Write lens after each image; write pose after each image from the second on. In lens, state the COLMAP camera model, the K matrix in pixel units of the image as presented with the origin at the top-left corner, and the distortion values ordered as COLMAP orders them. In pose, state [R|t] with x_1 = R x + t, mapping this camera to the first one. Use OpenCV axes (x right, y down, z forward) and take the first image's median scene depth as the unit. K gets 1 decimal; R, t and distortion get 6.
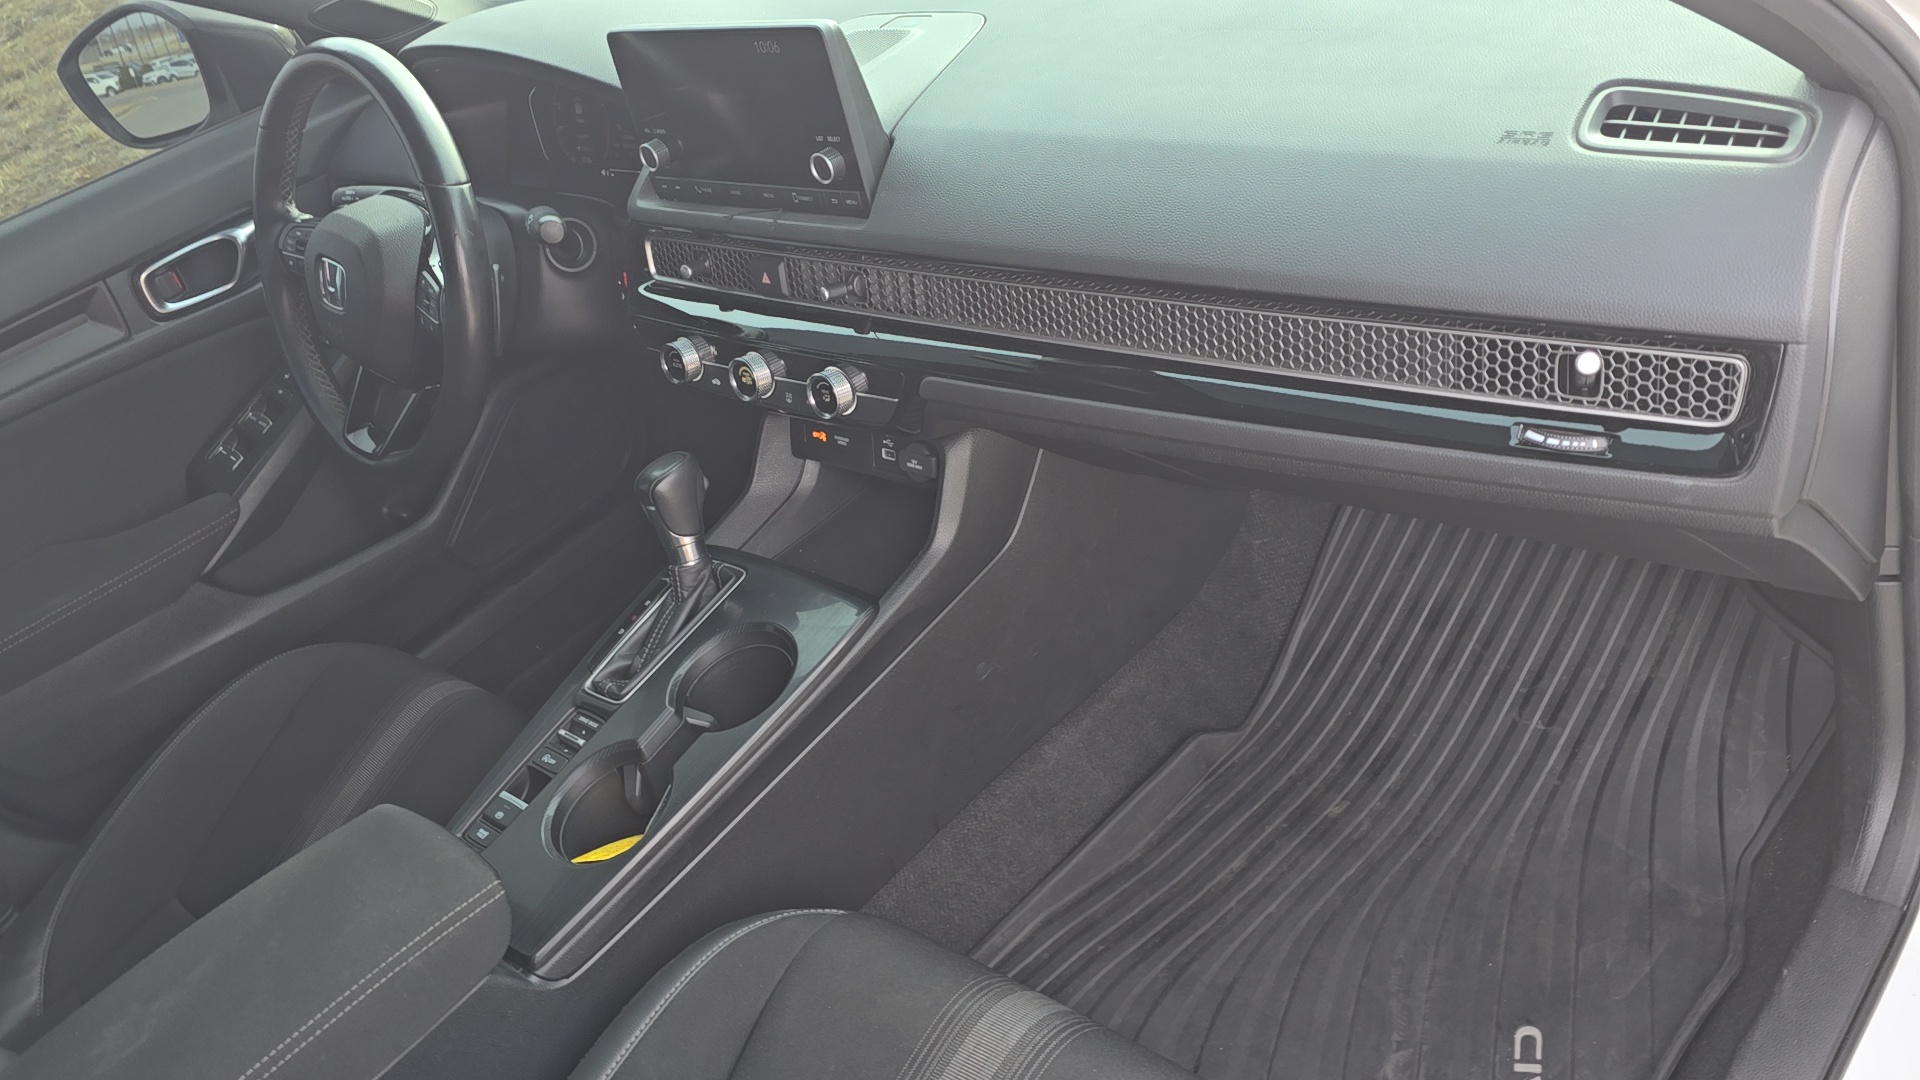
lens RADIAL K [[1526.2, 0, 1005.8], [0, 1526.2, 552.5], [0, 0, 1]] dist [-0.007287, 0.007014]
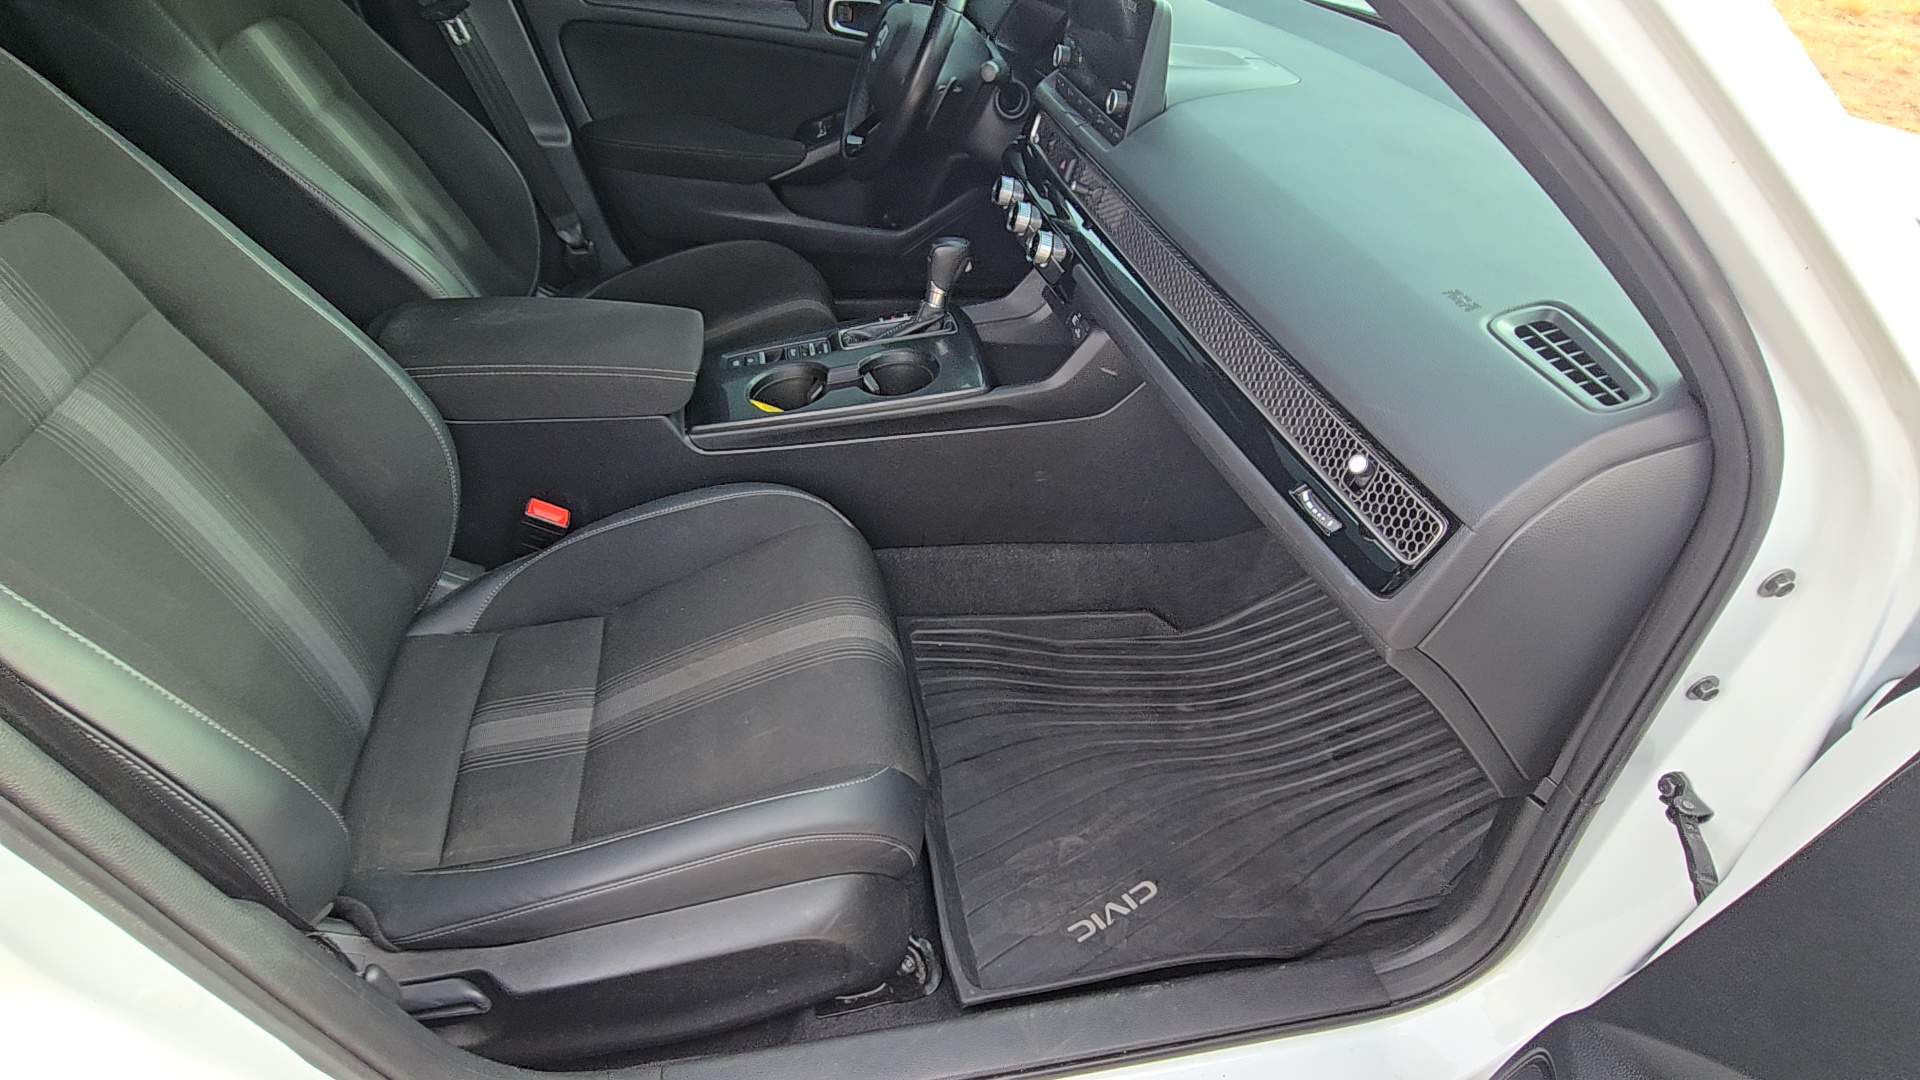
lens RADIAL K [[942.9, 0, 960.0], [0, 942.9, 540.0], [0, 0, 1]] dist [-0.000705, -0.000238]
pose [[0.743769, 0.623287, -0.241496, 0.189574], [-0.587206, 0.781868, 0.209453, -0.023229], [0.319367, -0.013977, 0.947528, 0.080114]]
